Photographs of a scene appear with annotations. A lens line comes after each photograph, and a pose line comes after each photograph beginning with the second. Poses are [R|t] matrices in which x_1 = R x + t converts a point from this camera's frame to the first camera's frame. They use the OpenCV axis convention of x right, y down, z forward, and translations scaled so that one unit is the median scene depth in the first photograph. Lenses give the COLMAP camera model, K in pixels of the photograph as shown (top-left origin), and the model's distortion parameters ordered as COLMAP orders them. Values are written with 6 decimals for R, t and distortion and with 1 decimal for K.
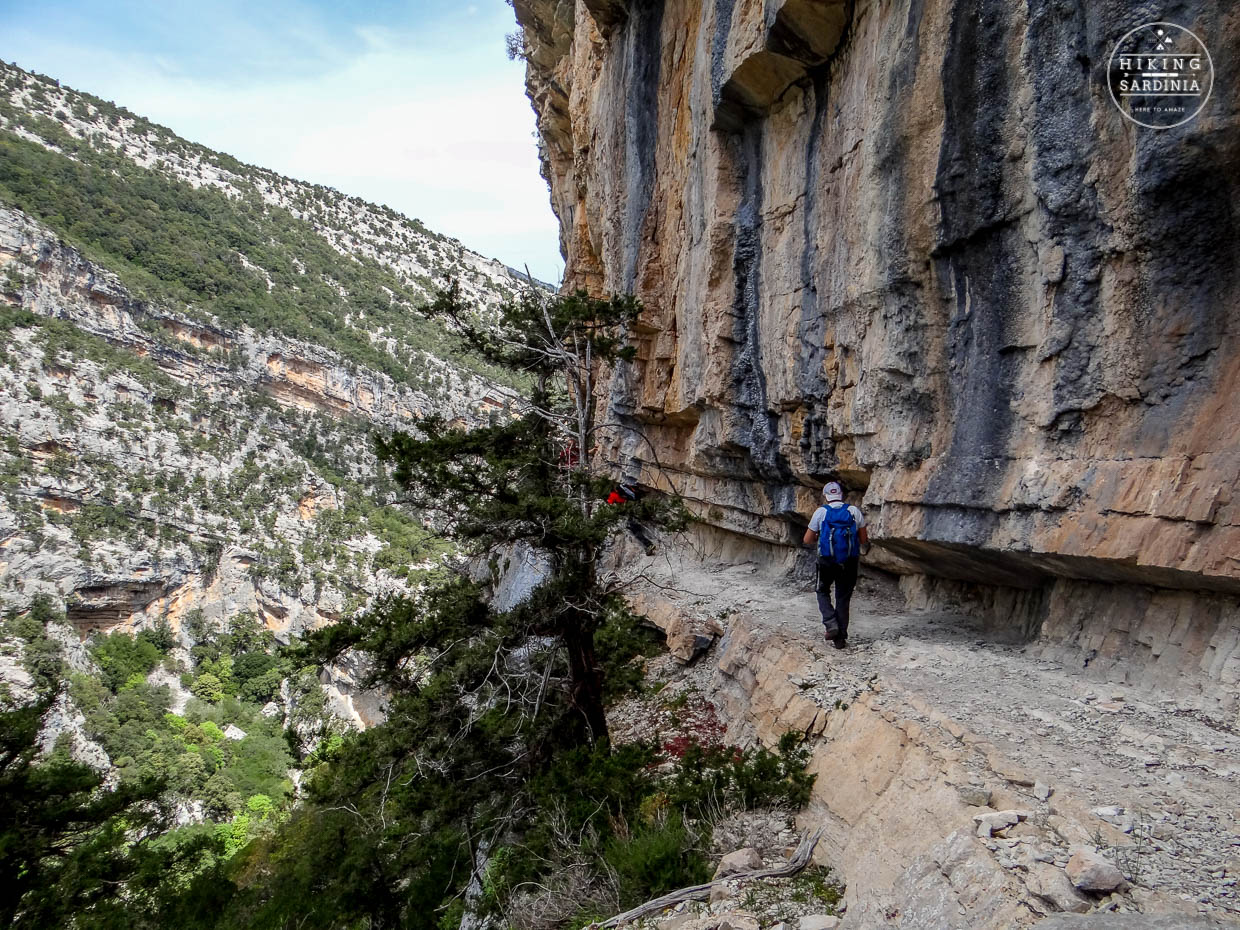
lens RADIAL K [[961.2, 0, 620.0], [0, 961.2, 465.0], [0, 0, 1]] dist [-0.004930, 0.000956]
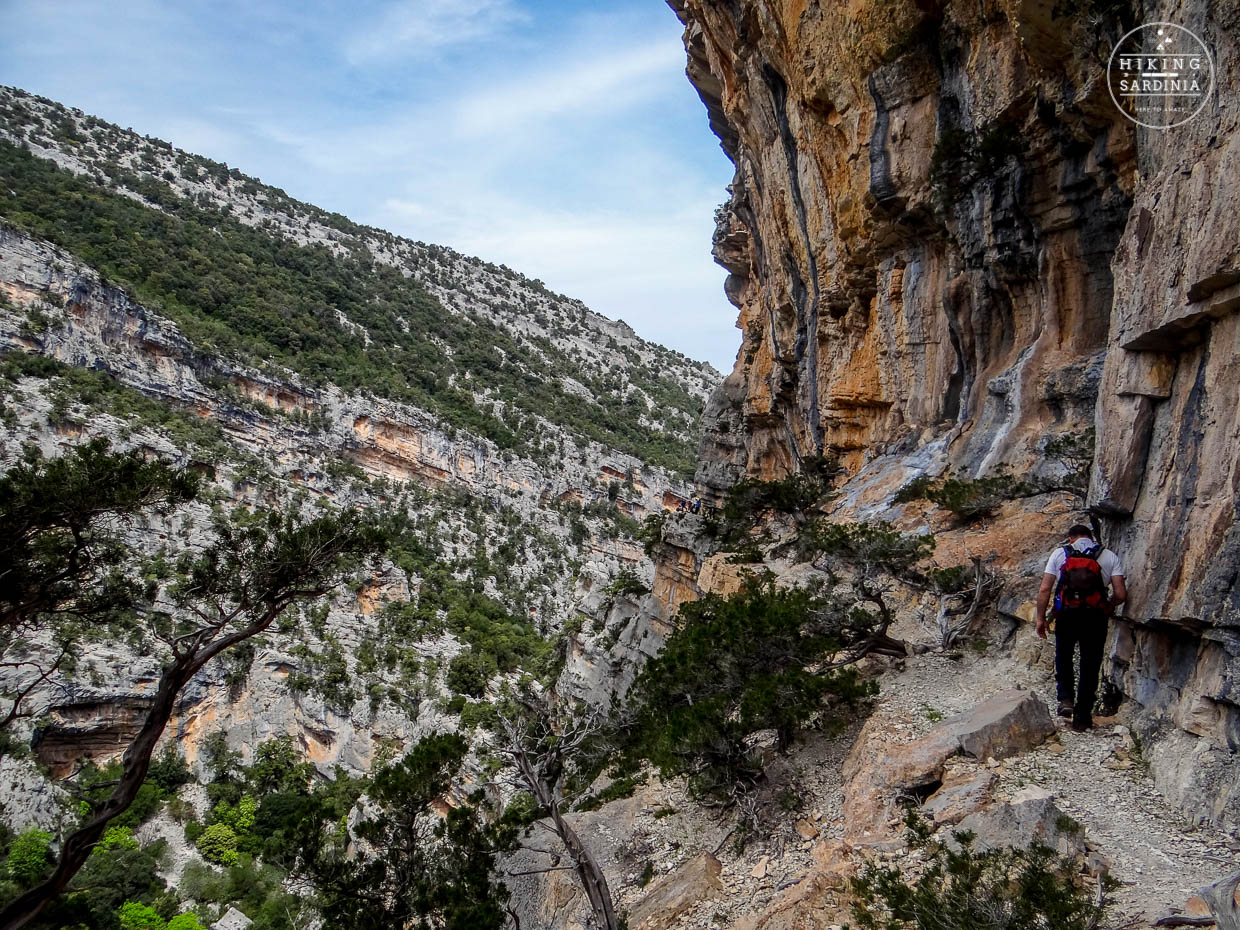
lens RADIAL K [[955.0, 0, 618.4], [0, 955.0, 482.4], [0, 0, 1]] dist [-0.007100, 0.001028]
pose [[0.990409, -0.003532, -0.138119, -0.009939], [-0.005120, 0.998048, -0.062240, -0.002790], [0.138069, 0.062350, 0.988458, 0.179499]]
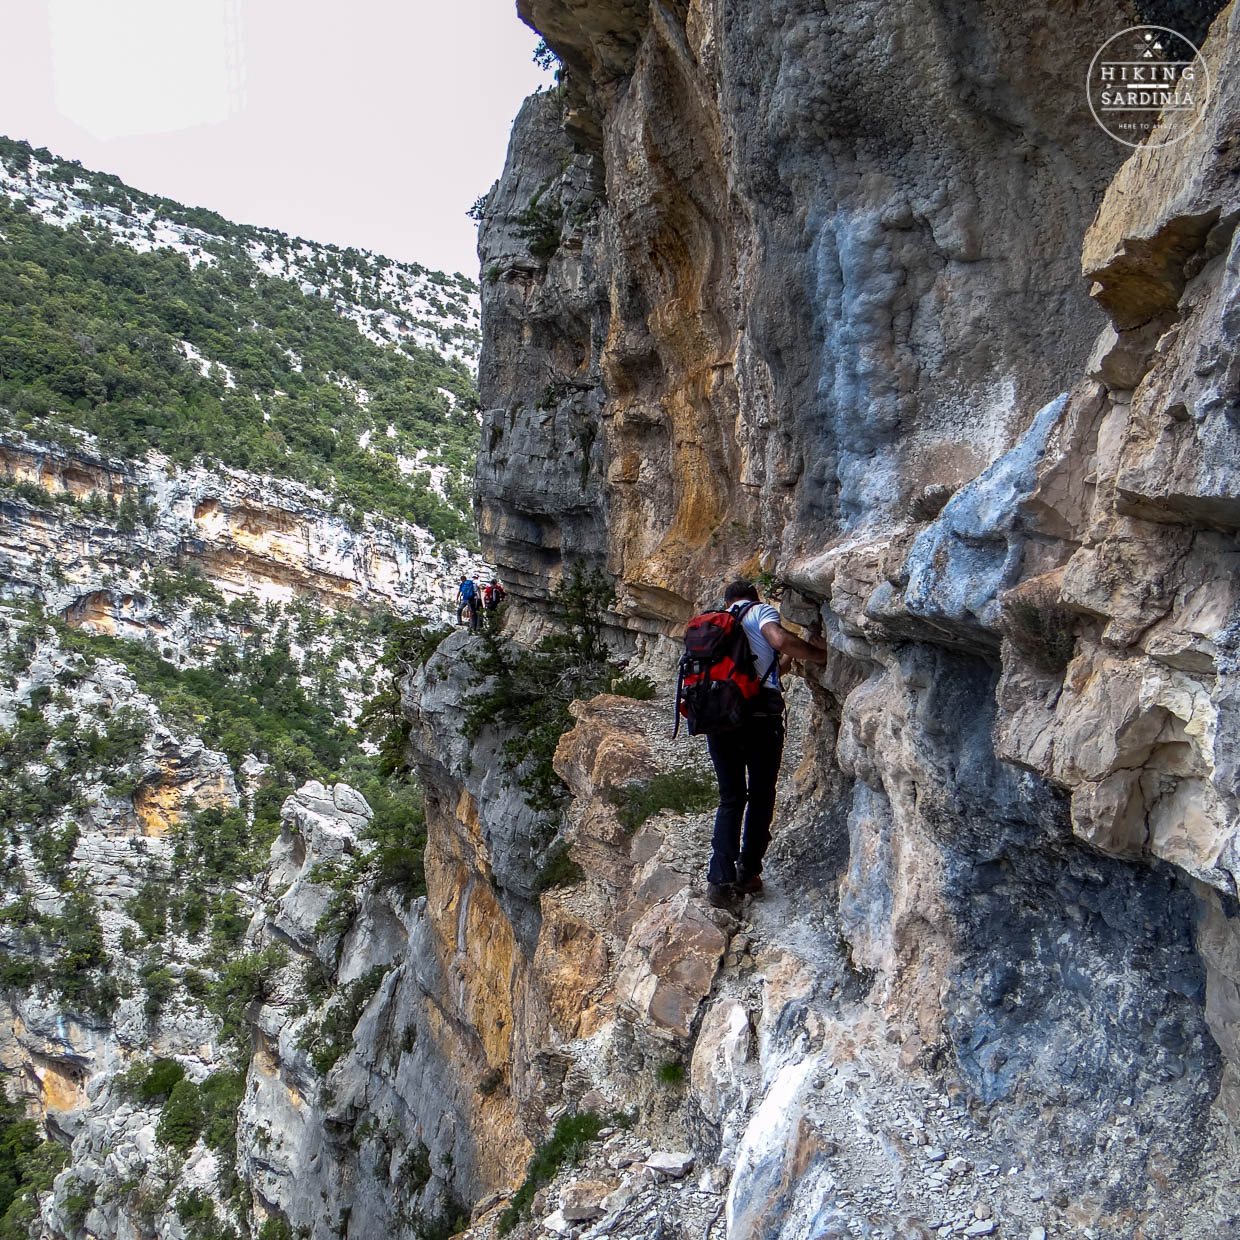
lens RADIAL K [[1272.5, 0, 620.1], [0, 1272.5, 643.3], [0, 0, 1]] dist [0.003280, -0.009390]
pose [[0.981809, -0.051264, -0.182818, -0.001654], [0.047948, 0.998596, -0.022517, -0.006664], [0.183716, 0.013341, 0.982889, 0.333582]]
